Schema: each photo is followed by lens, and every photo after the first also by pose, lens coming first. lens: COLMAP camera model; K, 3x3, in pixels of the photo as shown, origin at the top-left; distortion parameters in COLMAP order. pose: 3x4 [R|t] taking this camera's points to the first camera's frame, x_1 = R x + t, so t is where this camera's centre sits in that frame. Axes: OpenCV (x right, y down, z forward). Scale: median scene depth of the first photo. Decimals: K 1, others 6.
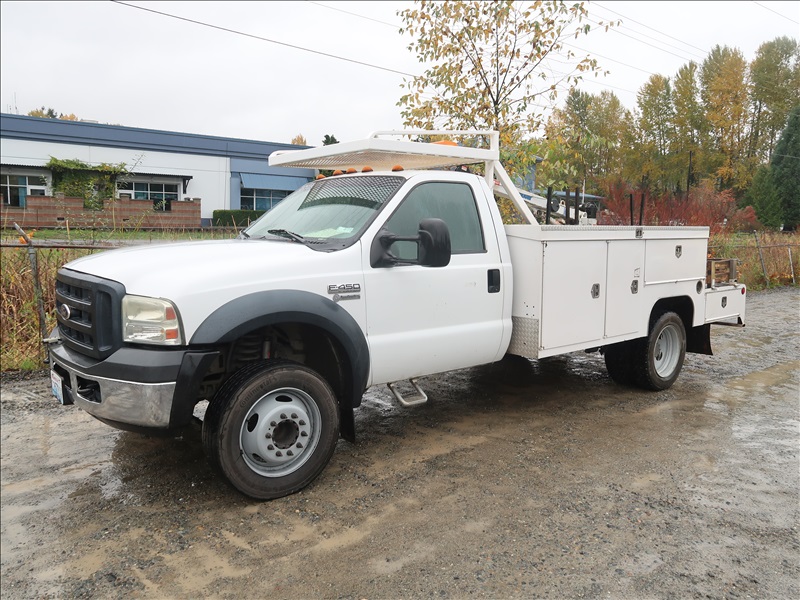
lens RADIAL K [[614.6, 0, 400.0], [0, 614.6, 300.0], [0, 0, 1]] dist [-0.007617, 0.001138]
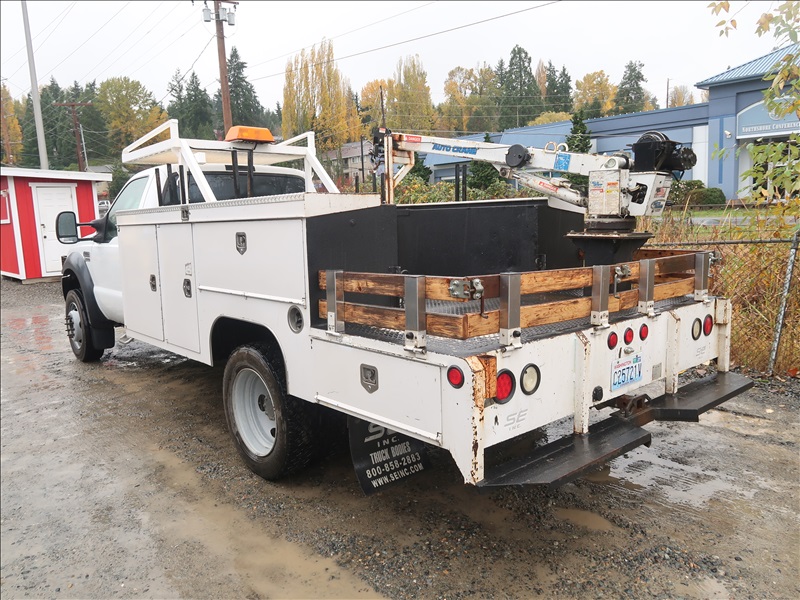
lens RADIAL K [[614.6, 0, 400.0], [0, 614.6, 300.0], [0, 0, 1]] dist [-0.007617, 0.001138]
pose [[0.046049, 0.125817, -0.990984, 1.337391], [-0.085844, 0.988865, 0.121559, -0.141033], [0.995244, 0.079472, 0.056337, 1.450045]]
